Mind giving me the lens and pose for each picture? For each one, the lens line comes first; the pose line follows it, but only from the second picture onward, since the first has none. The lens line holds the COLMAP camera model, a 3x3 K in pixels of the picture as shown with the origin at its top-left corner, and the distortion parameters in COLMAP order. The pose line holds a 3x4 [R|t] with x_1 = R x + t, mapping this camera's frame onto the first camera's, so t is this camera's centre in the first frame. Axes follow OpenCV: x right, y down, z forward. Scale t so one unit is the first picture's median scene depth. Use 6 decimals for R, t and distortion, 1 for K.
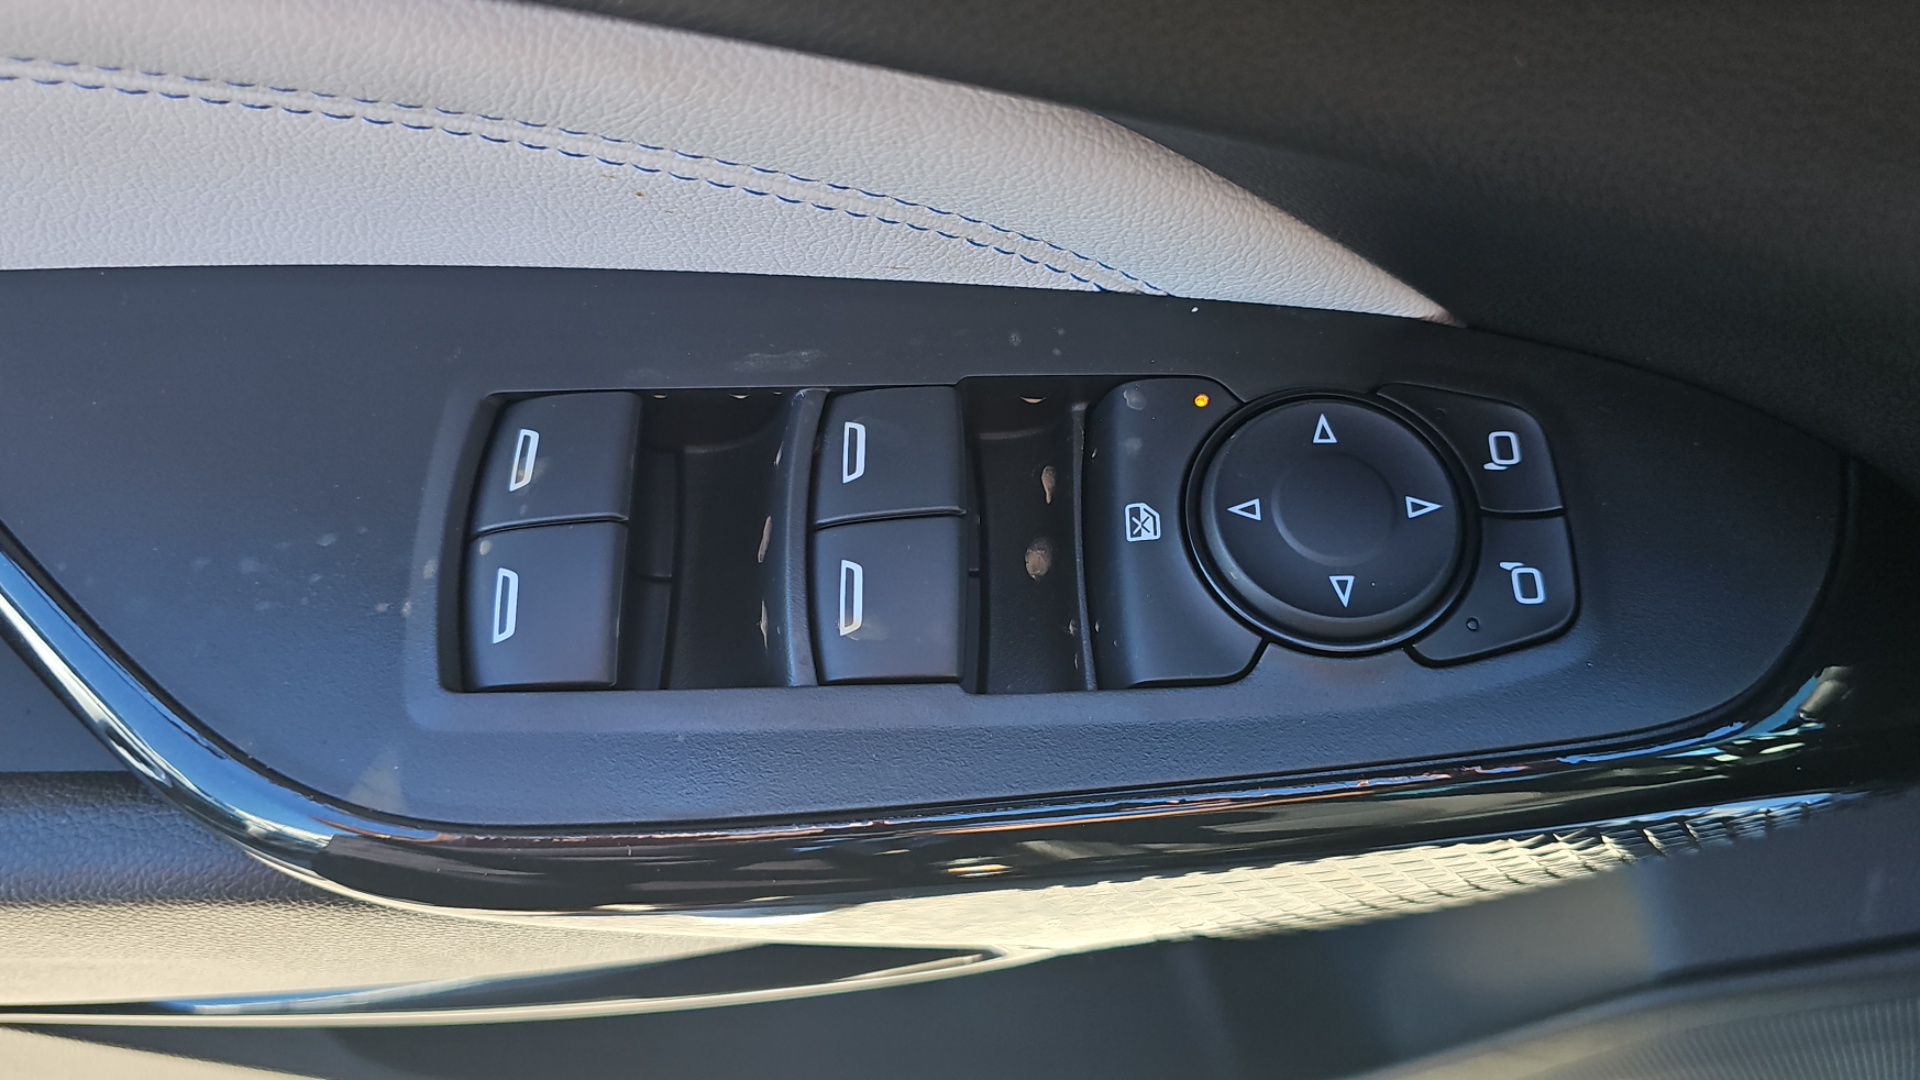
lens RADIAL K [[1314.9, 0, 958.1], [0, 1314.9, 532.3], [0, 0, 1]] dist [0.048232, -0.076792]
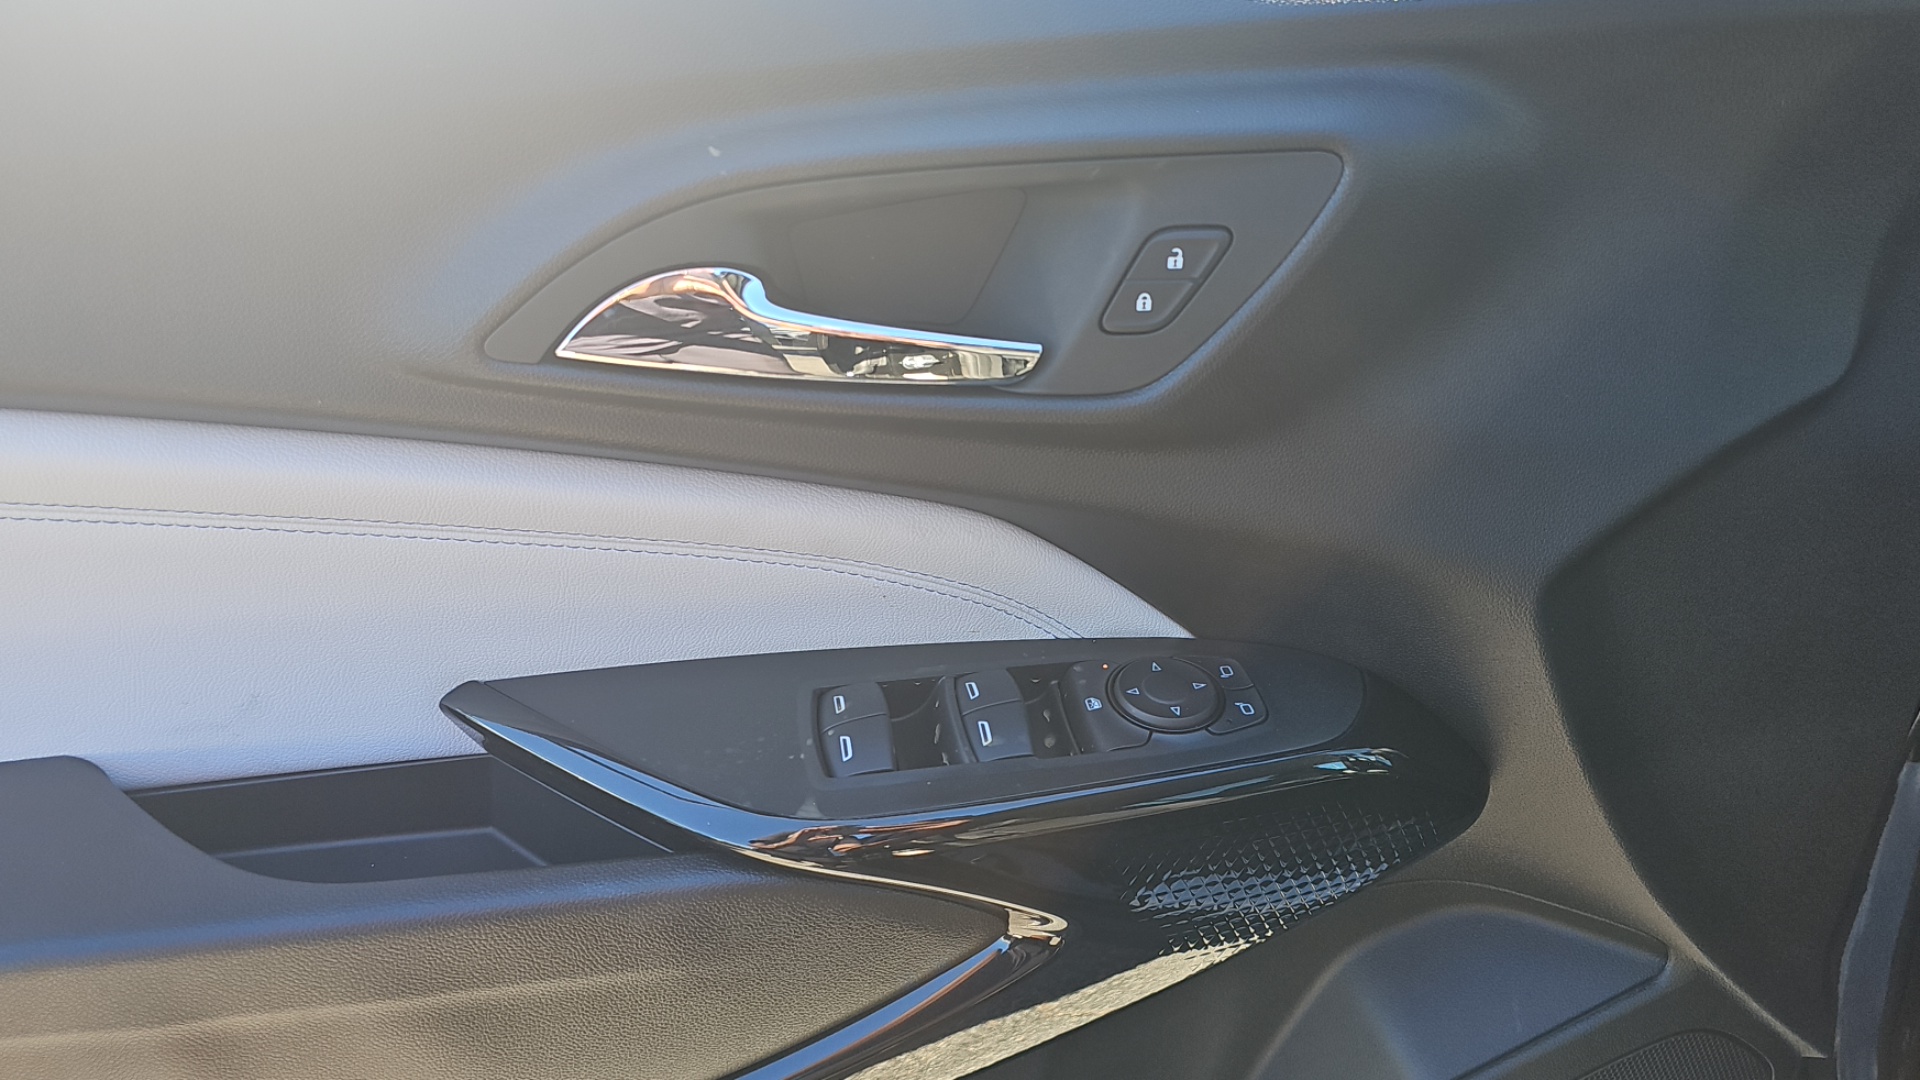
lens RADIAL K [[1399.8, 0, 956.6], [0, 1399.8, 547.3], [0, 0, 1]] dist [0.026214, -0.004406]
pose [[0.984012, -0.067154, 0.164954, -0.520722], [0.147513, 0.826293, -0.543581, 1.130490], [-0.099797, 0.559223, 0.822989, -1.284317]]
